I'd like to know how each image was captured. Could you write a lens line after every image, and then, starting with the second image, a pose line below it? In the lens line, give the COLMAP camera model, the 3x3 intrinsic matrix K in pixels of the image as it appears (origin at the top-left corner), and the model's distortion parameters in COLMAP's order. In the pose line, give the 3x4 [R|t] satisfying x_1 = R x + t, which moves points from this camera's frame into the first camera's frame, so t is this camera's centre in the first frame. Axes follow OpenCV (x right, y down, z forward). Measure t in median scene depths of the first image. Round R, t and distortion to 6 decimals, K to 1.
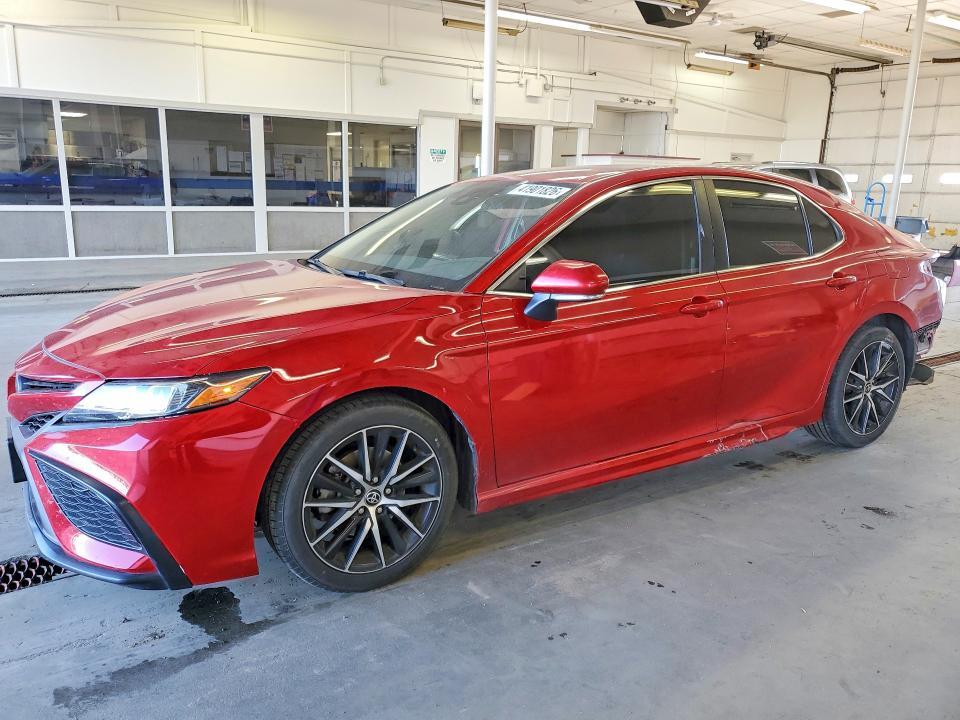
lens RADIAL K [[749.2, 0, 480.0], [0, 749.2, 360.0], [0, 0, 1]] dist [0.010537, 0.003961]
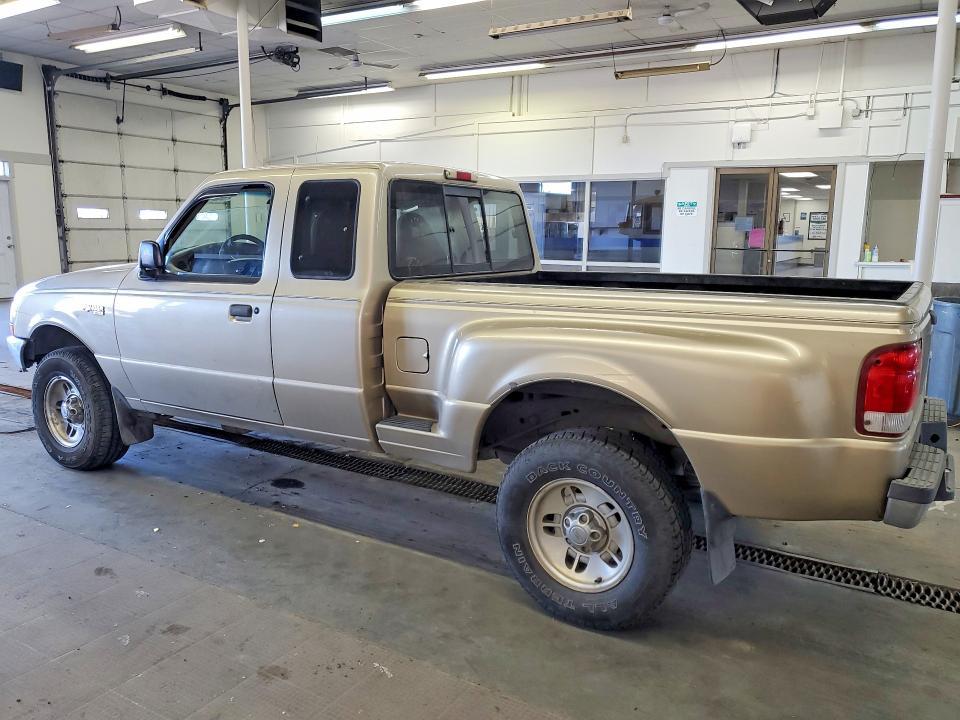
lens RADIAL K [[709.1, 0, 477.3], [0, 709.1, 381.4], [0, 0, 1]] dist [-0.004138, 0.005601]
pose [[0.449071, 0.172376, -0.876711, 0.577241], [-0.207543, 0.974500, 0.085295, -0.075494], [0.869058, 0.143652, 0.473395, 0.348330]]
